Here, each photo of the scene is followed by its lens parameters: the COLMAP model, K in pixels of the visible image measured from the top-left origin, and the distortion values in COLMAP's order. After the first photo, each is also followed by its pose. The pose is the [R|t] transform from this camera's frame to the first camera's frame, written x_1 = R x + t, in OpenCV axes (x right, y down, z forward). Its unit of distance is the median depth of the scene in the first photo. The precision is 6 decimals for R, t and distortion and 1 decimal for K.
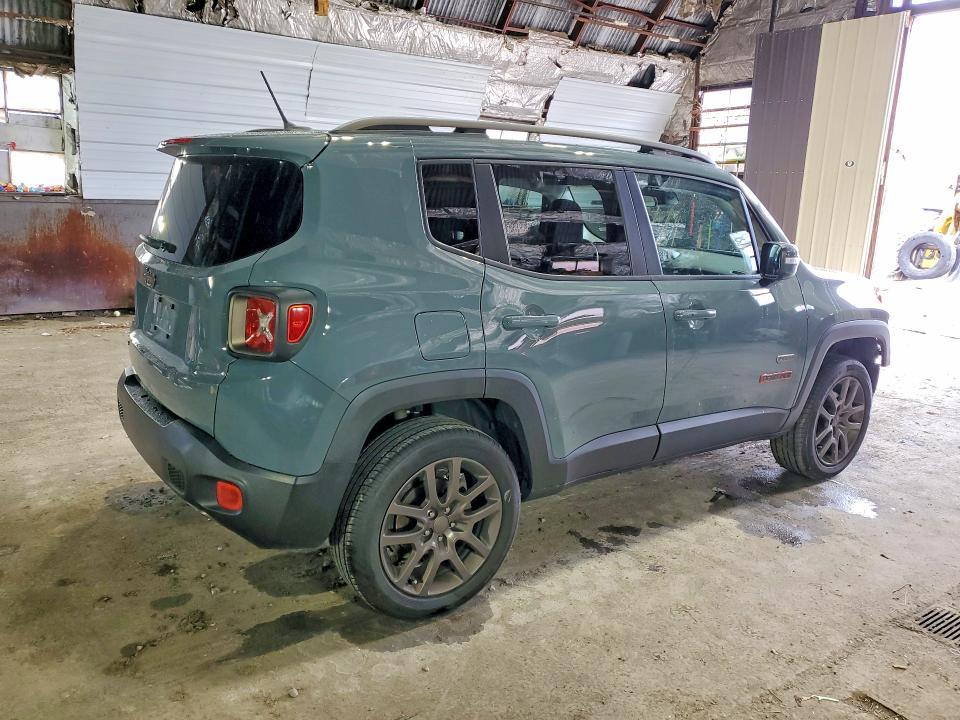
lens RADIAL K [[763.6, 0, 480.0], [0, 763.6, 360.0], [0, 0, 1]] dist [0.034554, 0.001895]
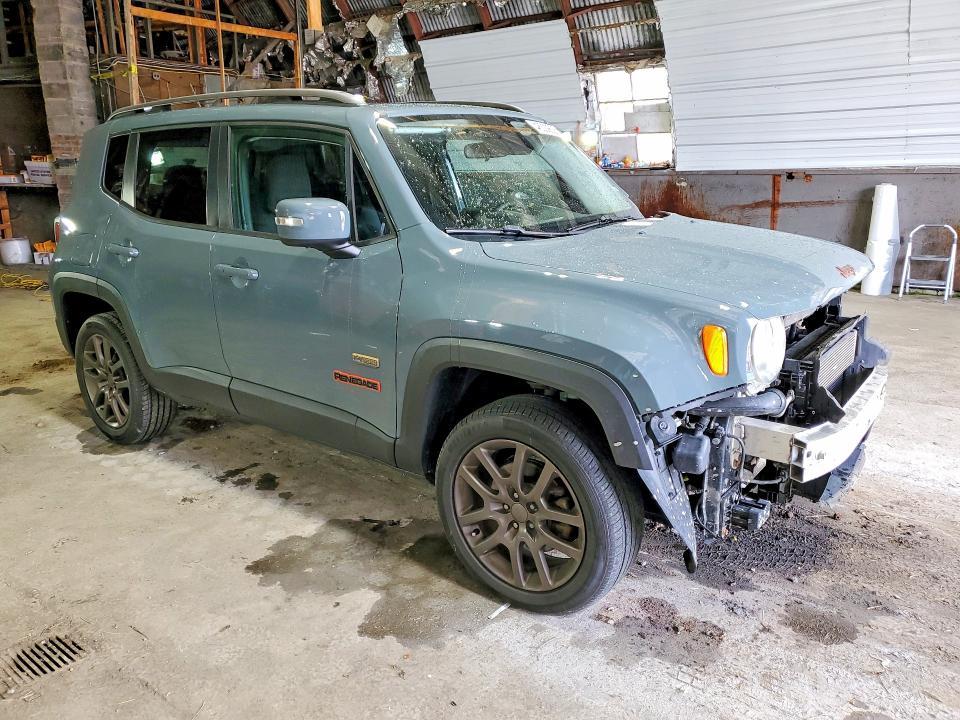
lens RADIAL K [[763.6, 0, 480.0], [0, 763.6, 360.0], [0, 0, 1]] dist [0.034554, 0.001895]
pose [[0.267201, 0.207466, -0.941043, 1.014587], [-0.182875, 0.969720, 0.161862, -0.130456], [0.946129, 0.128844, 0.297050, 0.805997]]
